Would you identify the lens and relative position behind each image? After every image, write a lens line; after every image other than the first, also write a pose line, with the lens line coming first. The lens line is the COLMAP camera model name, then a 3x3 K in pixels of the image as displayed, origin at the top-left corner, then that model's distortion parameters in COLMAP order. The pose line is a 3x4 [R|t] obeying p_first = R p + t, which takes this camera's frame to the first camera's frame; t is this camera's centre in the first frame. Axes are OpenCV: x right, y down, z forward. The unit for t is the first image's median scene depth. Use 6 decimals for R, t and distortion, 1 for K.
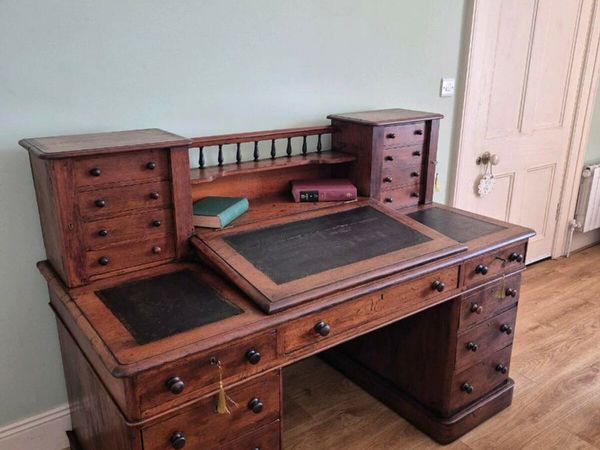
lens RADIAL K [[536.7, 0, 299.7], [0, 536.7, 229.4], [0, 0, 1]] dist [0.041321, -0.006673]
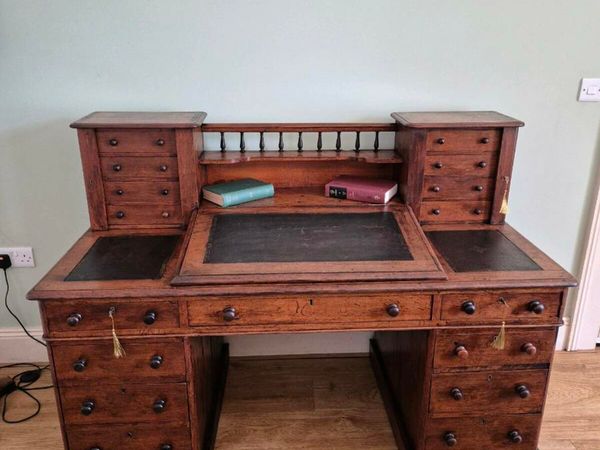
lens RADIAL K [[536.7, 0, 300.5], [0, 536.7, 221.9], [0, 0, 1]] dist [0.041321, -0.006673]
pose [[0.841448, 0.185034, -0.507669, 0.541264], [-0.176572, 0.982119, 0.065296, -0.069733], [0.510673, 0.034697, 0.859075, 0.132160]]
